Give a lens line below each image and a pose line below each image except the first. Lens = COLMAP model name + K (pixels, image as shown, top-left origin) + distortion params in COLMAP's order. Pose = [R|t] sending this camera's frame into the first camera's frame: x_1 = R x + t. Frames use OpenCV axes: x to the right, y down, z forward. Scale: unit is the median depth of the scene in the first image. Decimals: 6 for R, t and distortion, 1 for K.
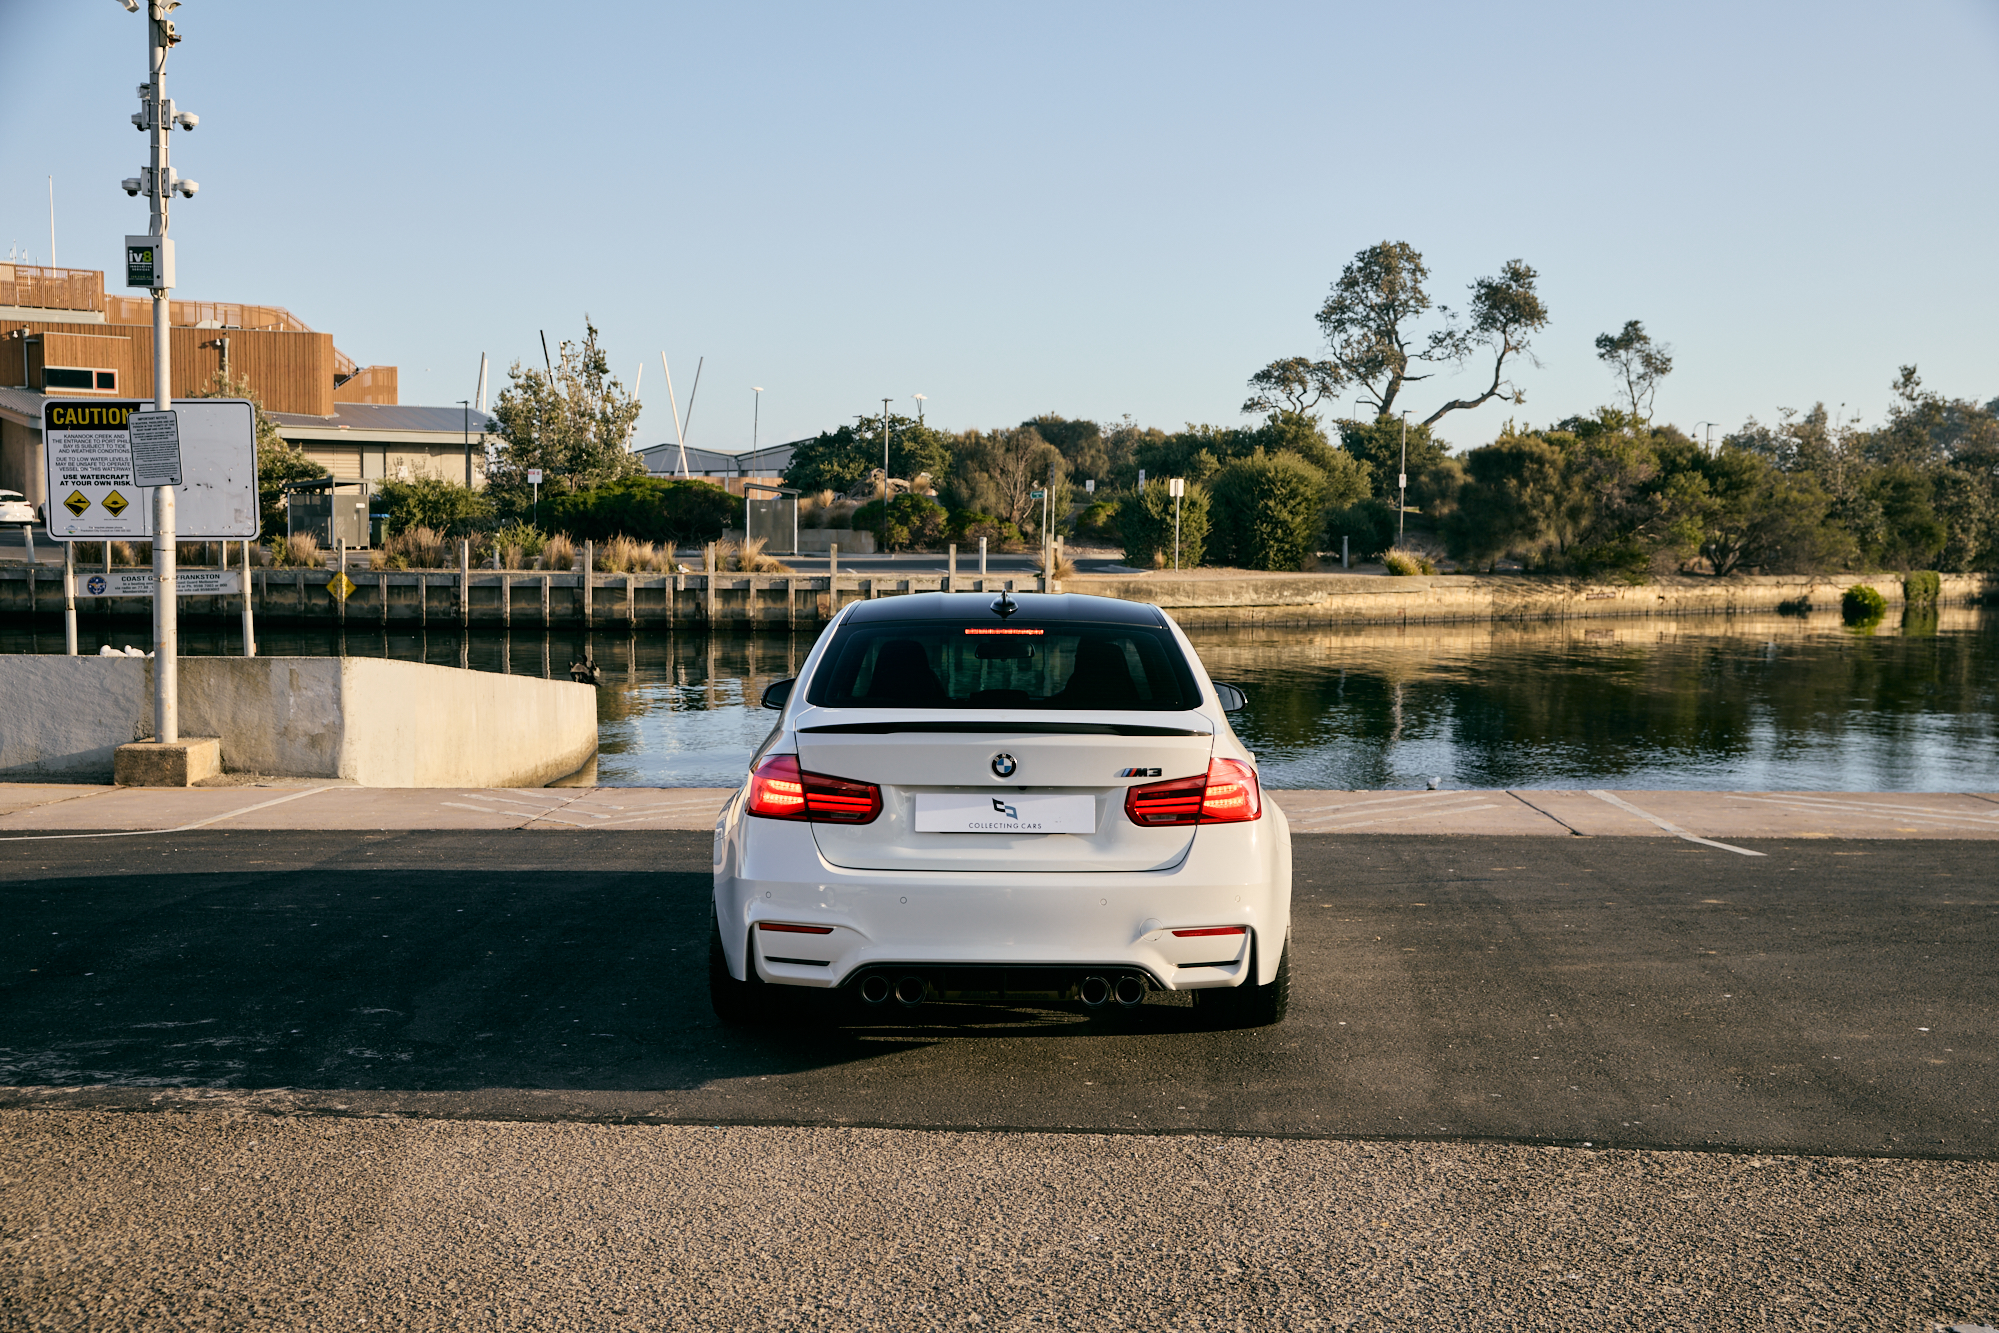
lens RADIAL K [[2083.2, 0, 1021.2], [0, 2083.2, 682.8], [0, 0, 1]] dist [-0.001988, 0.047480]
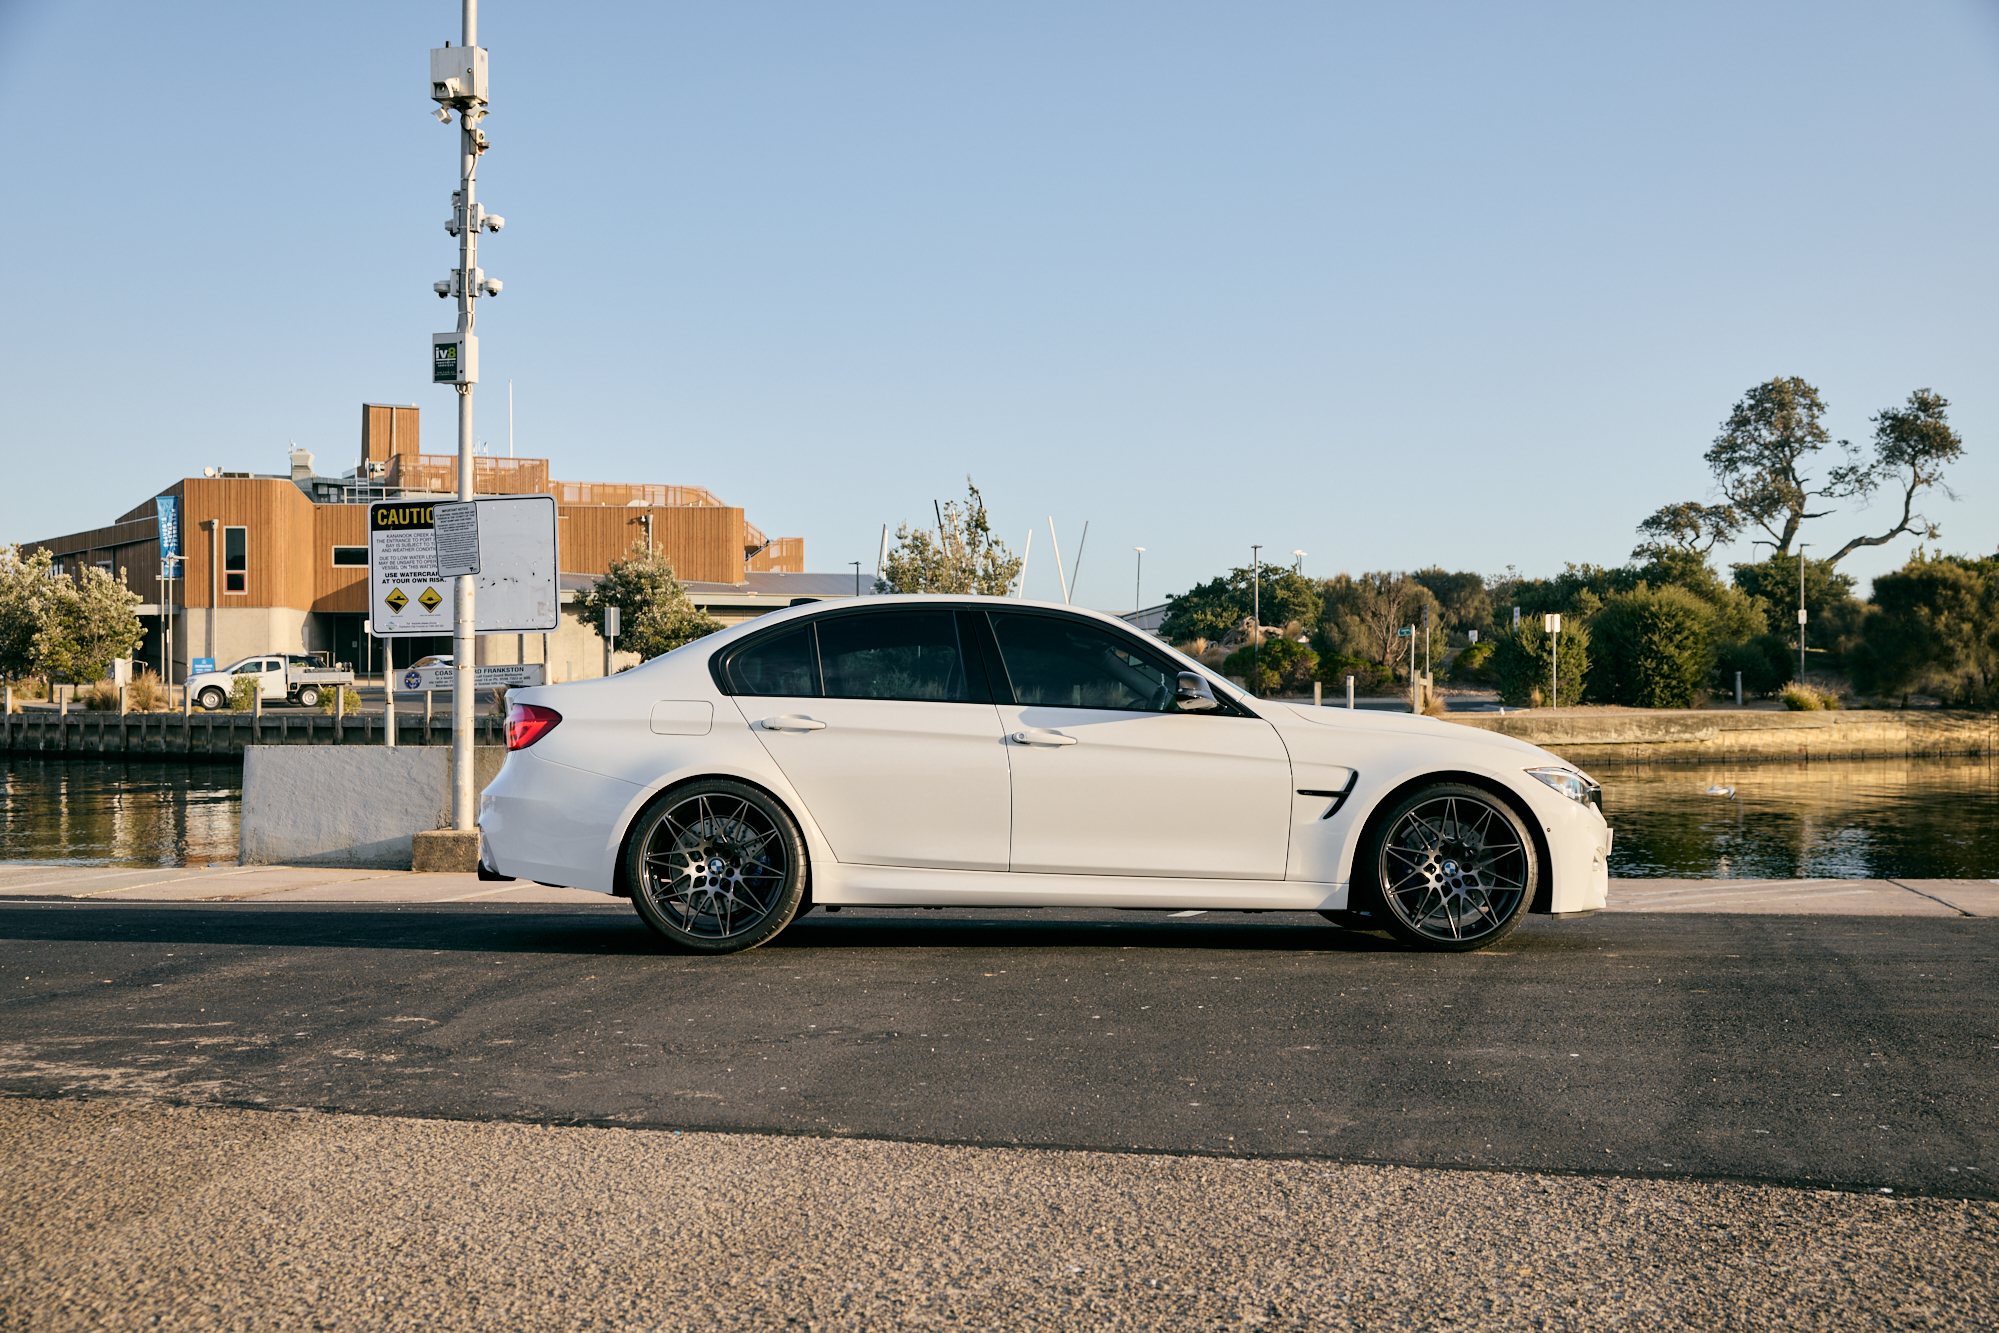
lens RADIAL K [[2015.0, 0, 999.5], [0, 2015.0, 666.5], [0, 0, 1]] dist [-0.017903, 0.092756]
pose [[0.978639, -0.018253, -0.204776, 0.012466], [-0.000482, 0.995844, -0.091071, 0.010935], [0.205587, 0.089225, 0.974563, 0.028345]]
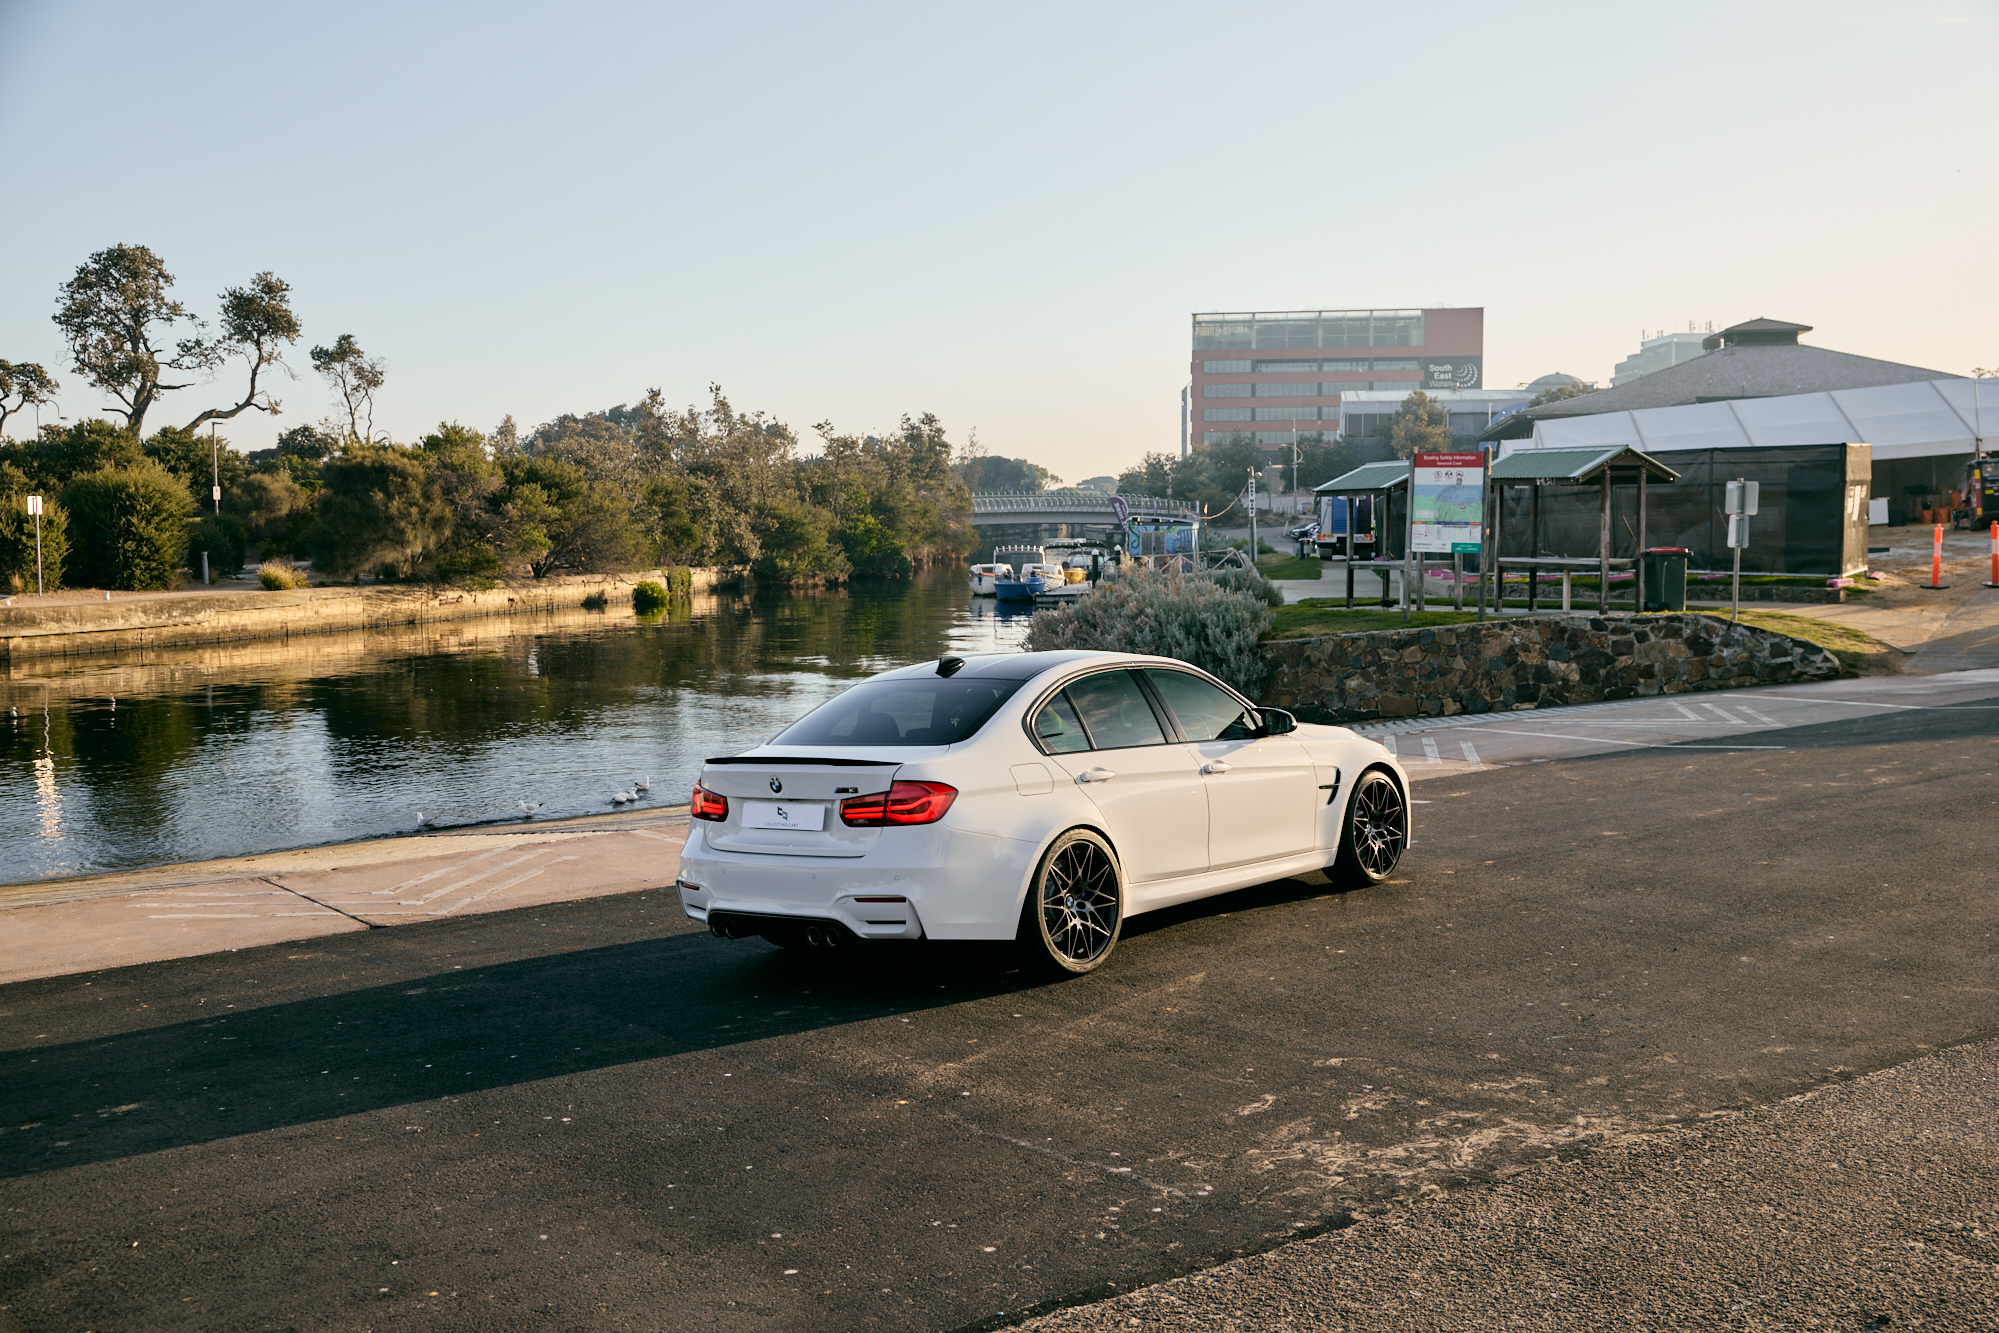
lens RADIAL K [[1988.0, 0, 990.2], [0, 1988.0, 660.1], [0, 0, 1]] dist [-0.009455, 0.115910]
pose [[0.781387, -0.063166, 0.620842, -0.132634], [0.067215, 0.997595, 0.016902, -0.009899], [-0.620417, 0.028522, 0.783753, 0.035856]]
